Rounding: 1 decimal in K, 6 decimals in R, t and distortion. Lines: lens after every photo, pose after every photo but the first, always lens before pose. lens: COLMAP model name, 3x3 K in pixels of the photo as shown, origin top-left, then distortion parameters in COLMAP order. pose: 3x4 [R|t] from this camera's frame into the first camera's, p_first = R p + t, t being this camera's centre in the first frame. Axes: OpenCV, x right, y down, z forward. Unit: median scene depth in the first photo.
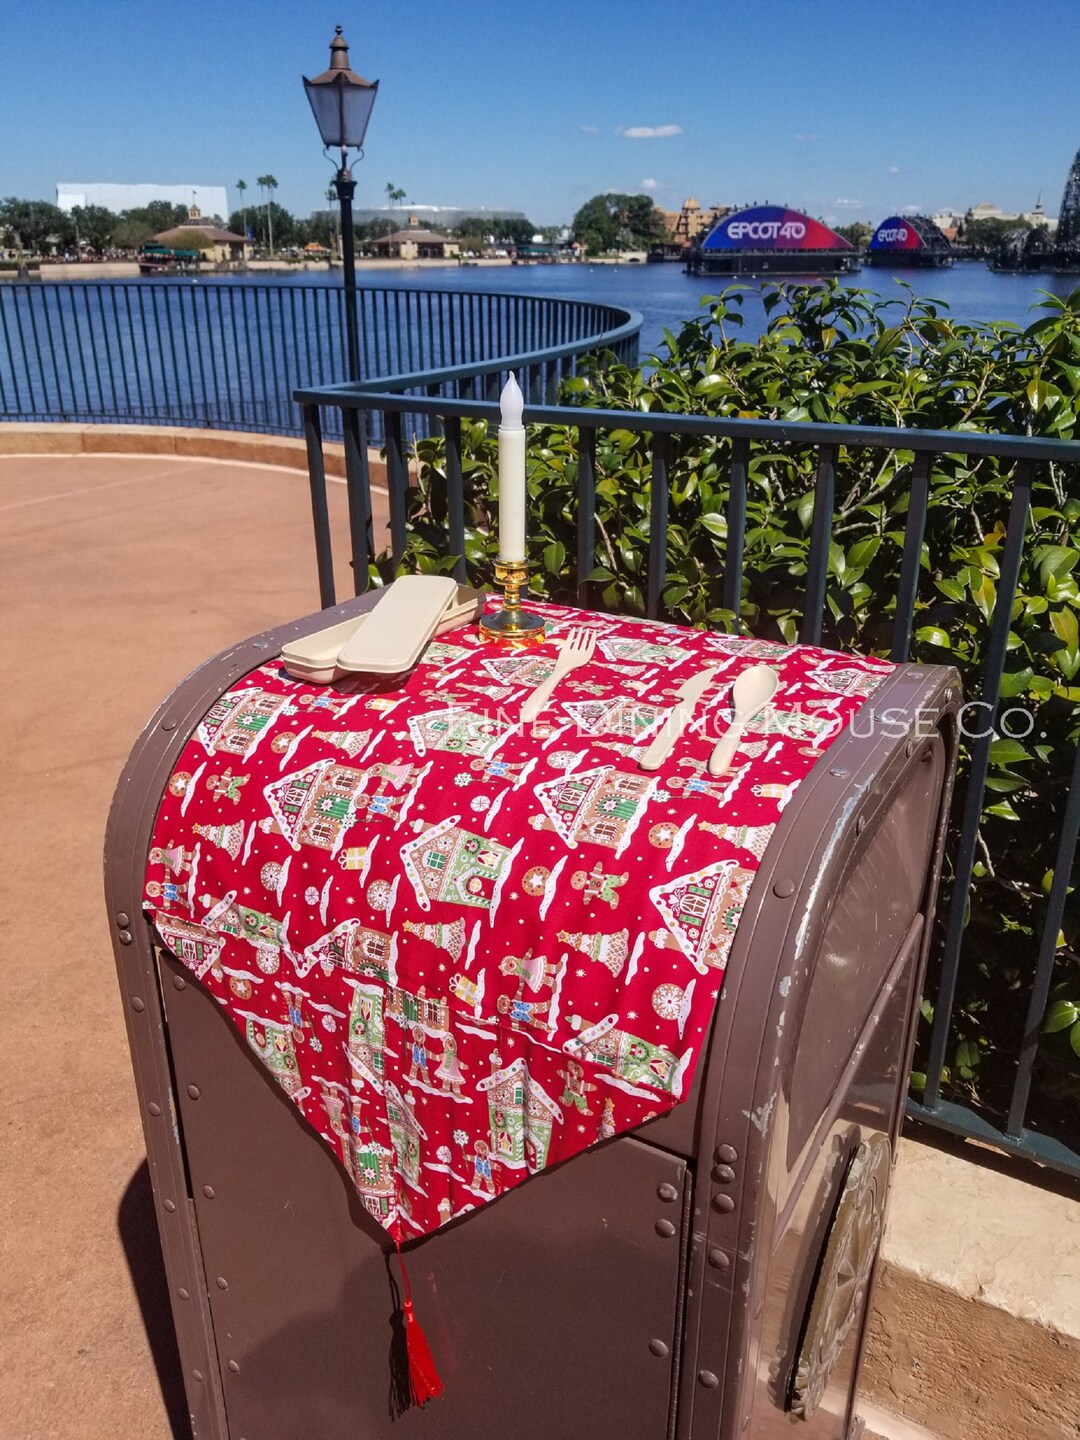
lens RADIAL K [[1147.6, 0, 550.2], [0, 1147.6, 714.0], [0, 0, 1]] dist [0.079096, -0.155677]
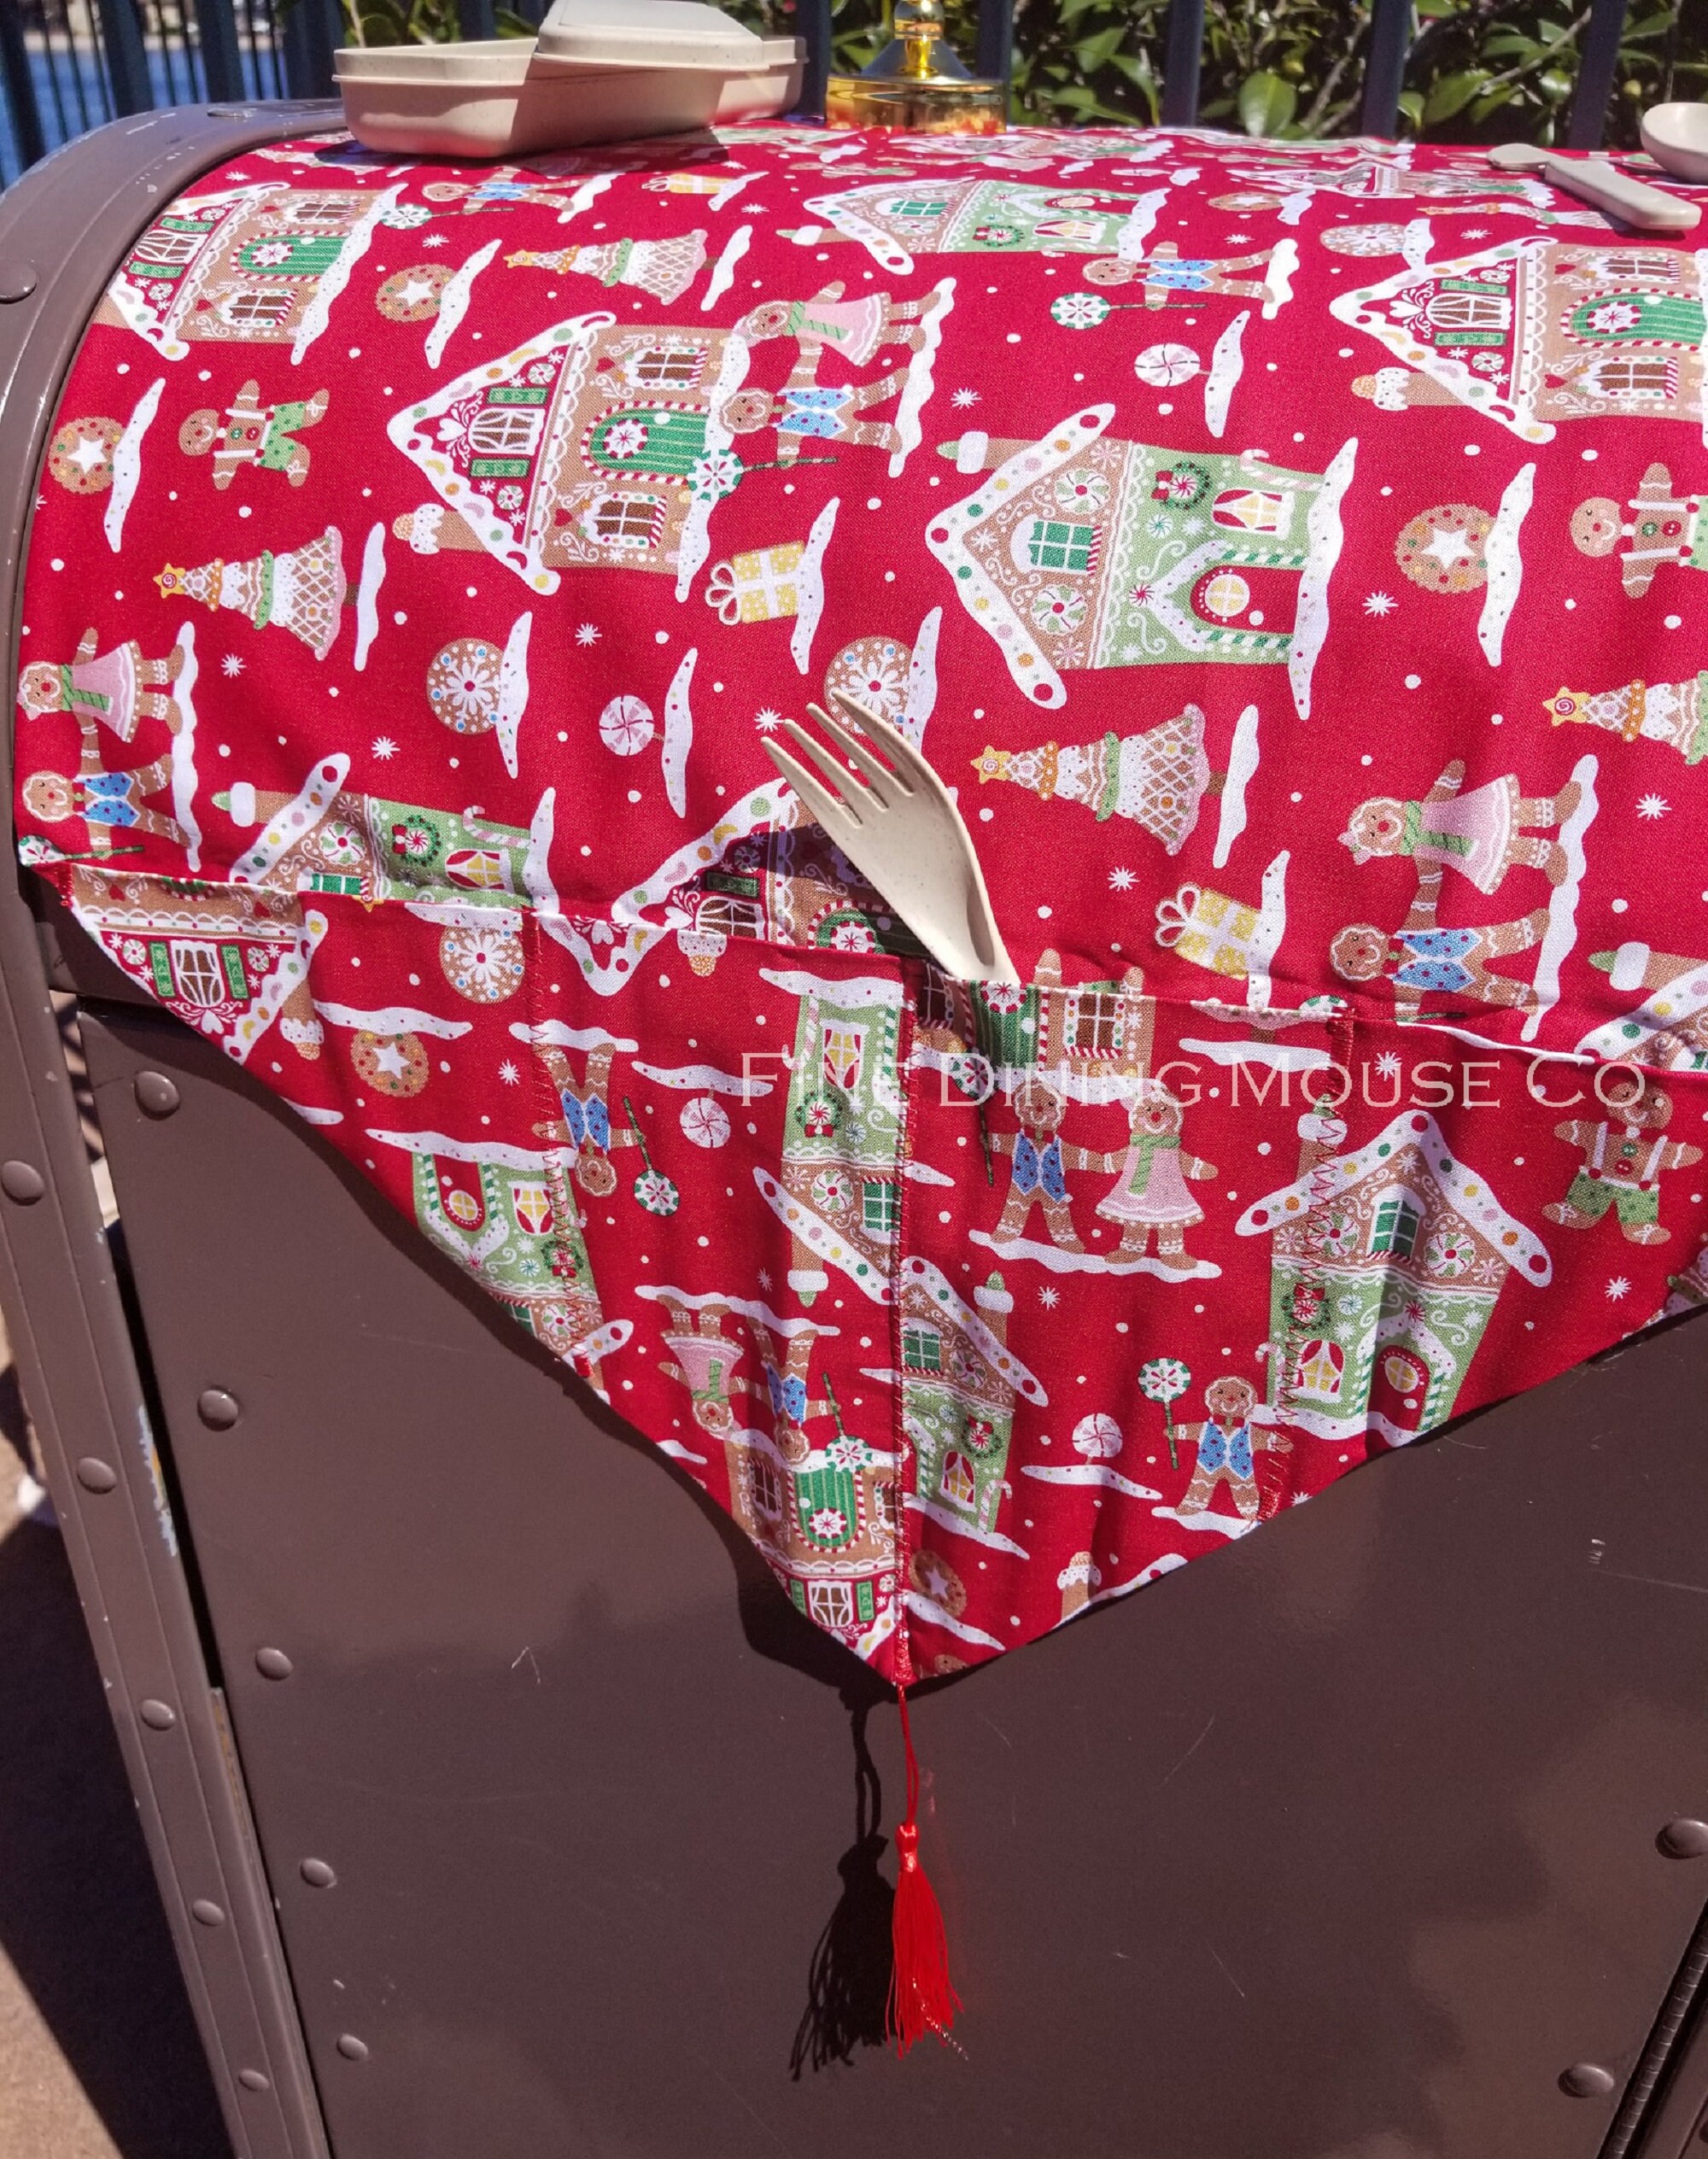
lens RADIAL K [[1784.7, 0, 863.5], [0, 1784.7, 1166.4], [0, 0, 1]] dist [0.104769, -0.262136]
pose [[0.971680, -0.109819, 0.209230, -0.245354], [0.069758, 0.979294, 0.190044, 0.176395], [-0.225768, -0.170067, 0.959222, 0.465757]]
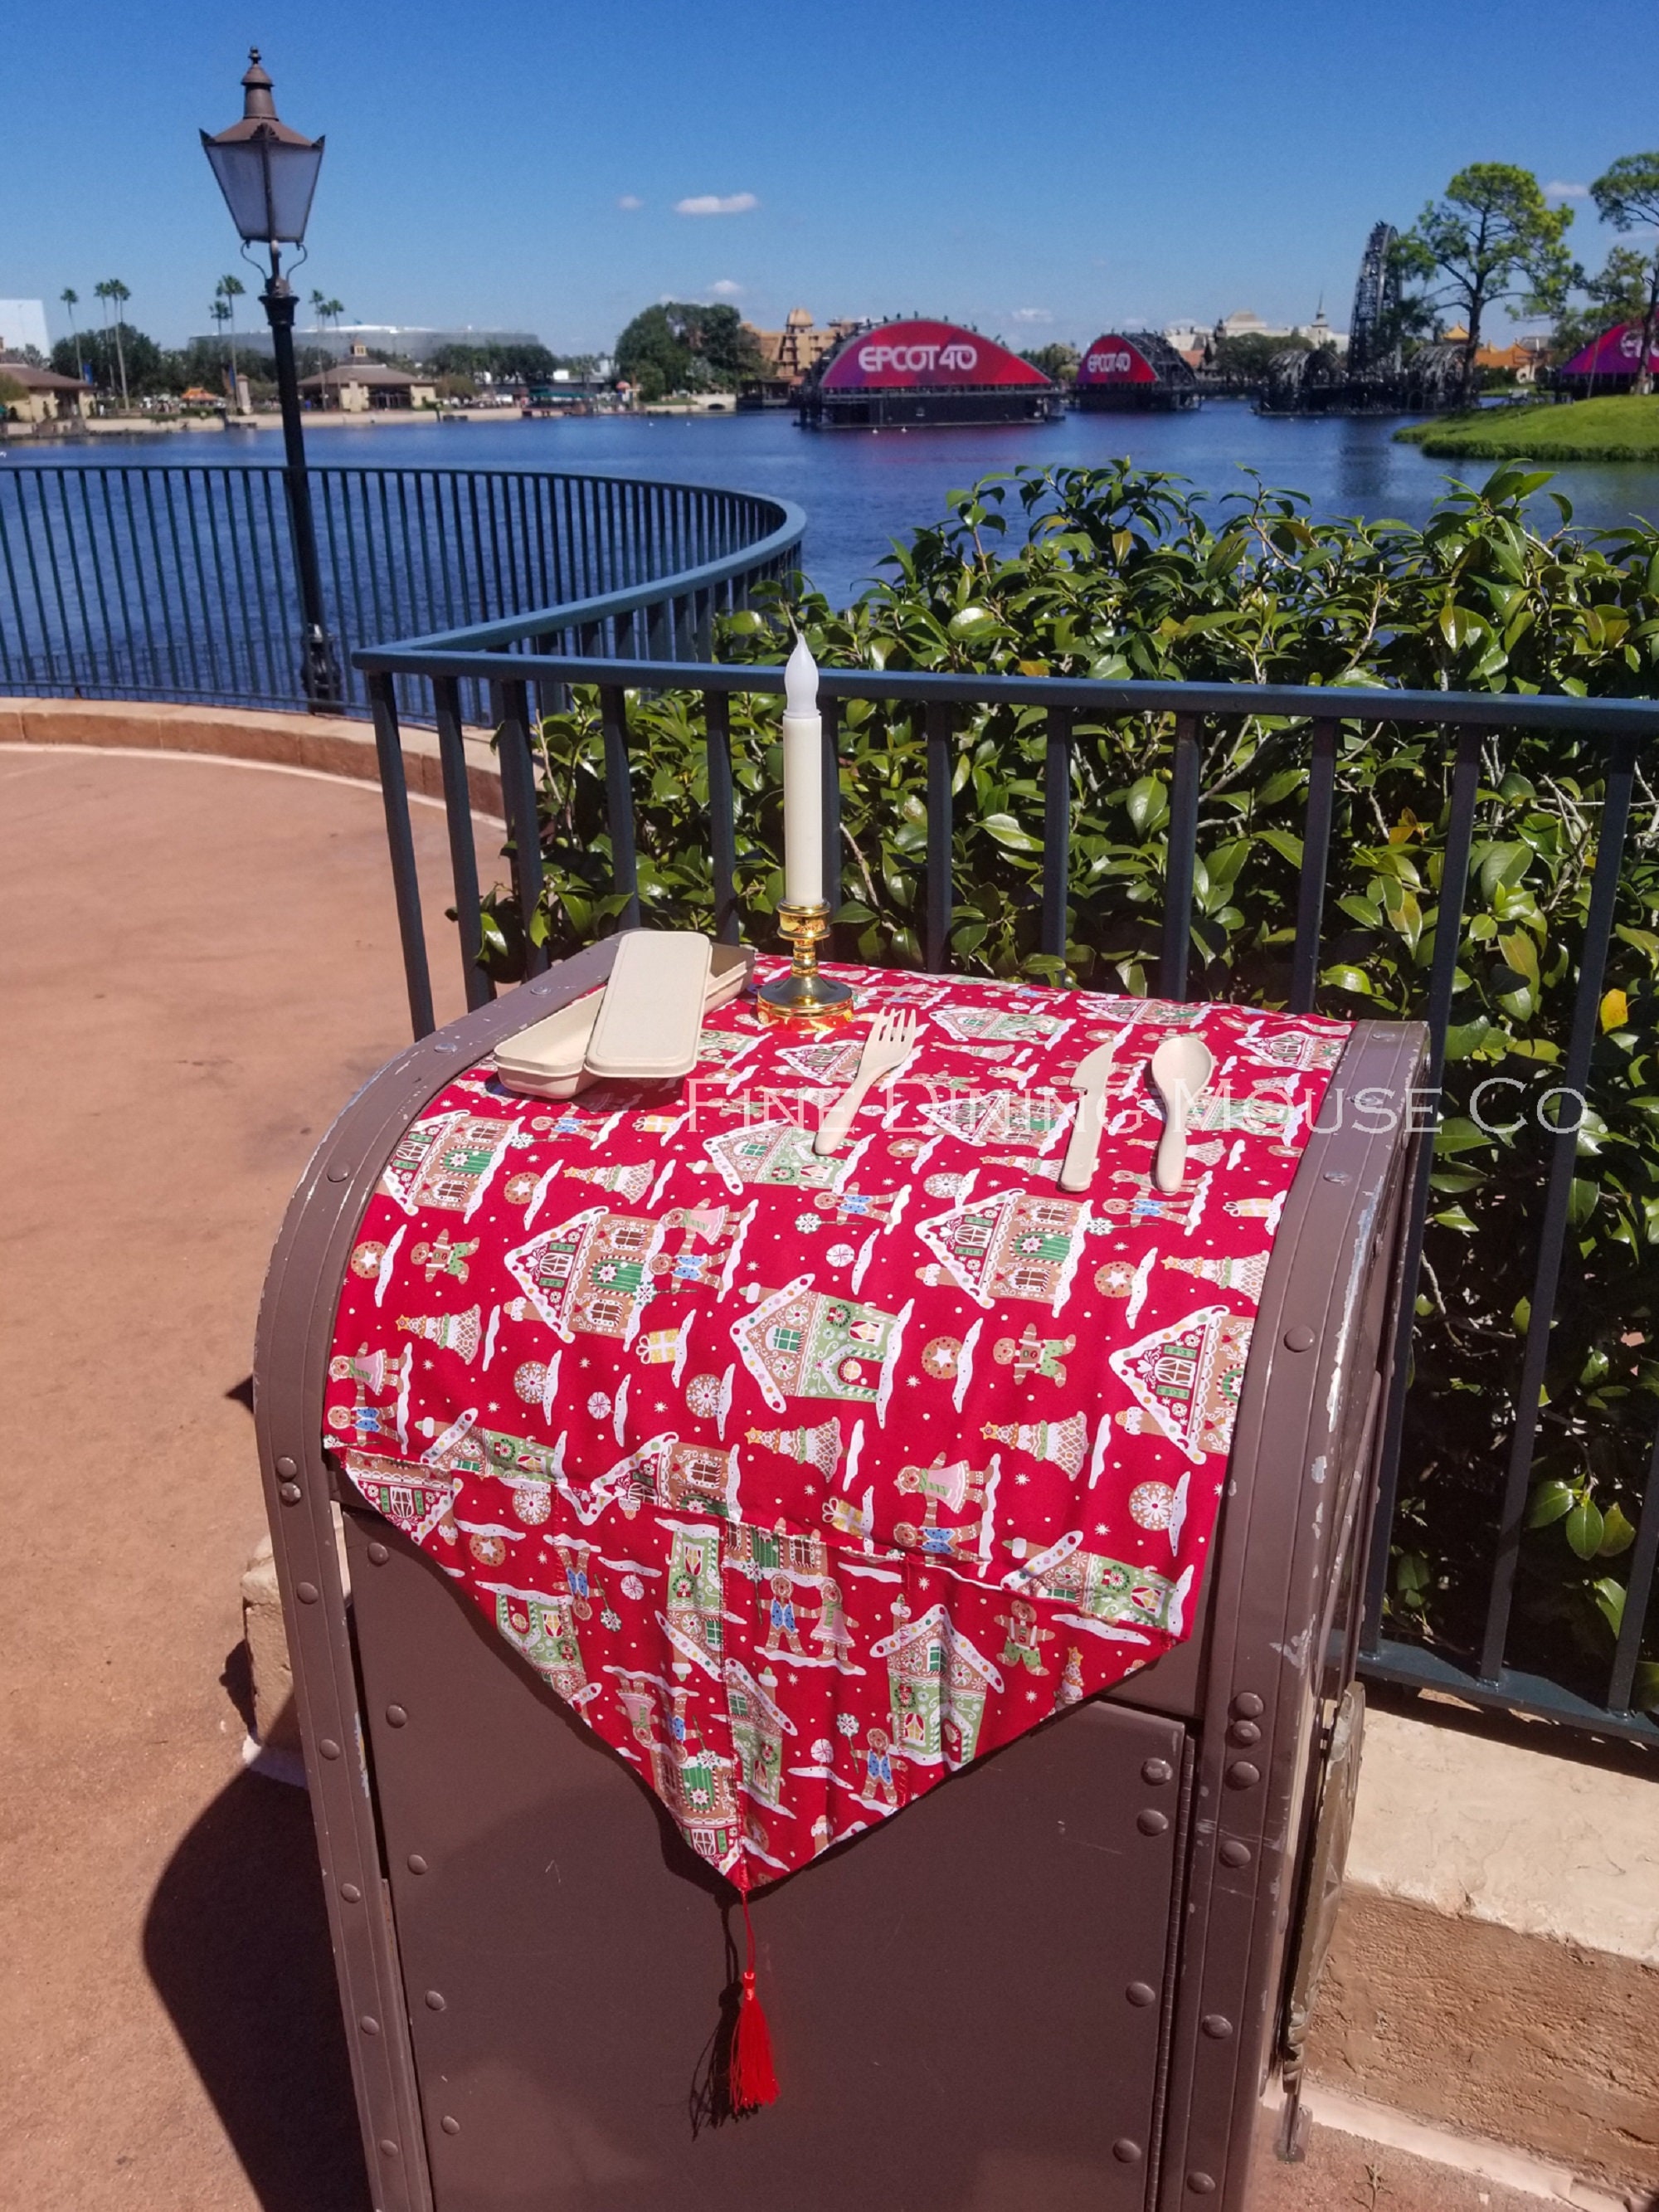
lens RADIAL K [[1795.5, 0, 841.1], [0, 1795.5, 1121.4], [0, 0, 1]] dist [0.079389, -0.143546]
pose [[0.991261, -0.062504, 0.116164, -0.167808], [0.062313, 0.998043, 0.005276, -0.008917], [-0.116266, 0.002008, 0.993216, -0.087486]]
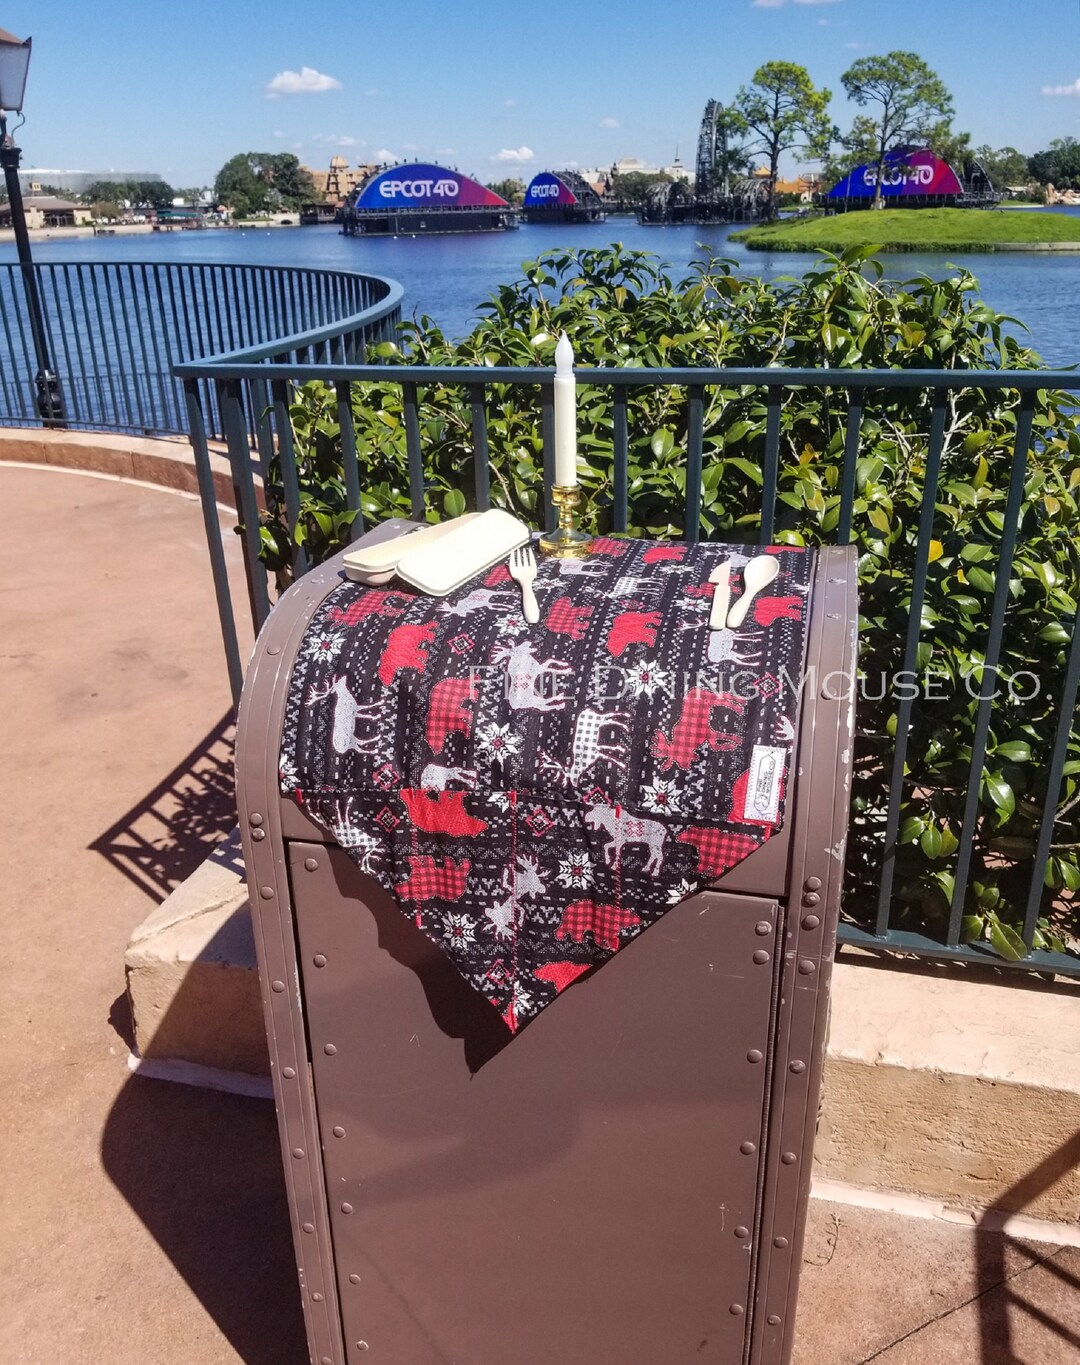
lens RADIAL K [[1170.5, 0, 551.9], [0, 1170.5, 717.7], [0, 0, 1]] dist [0.051865, -0.101358]
pose [[0.962958, -0.125770, 0.238526, -0.367100], [0.119508, 0.992003, 0.040594, 0.066091], [-0.241724, -0.010585, 0.970287, -0.238395]]
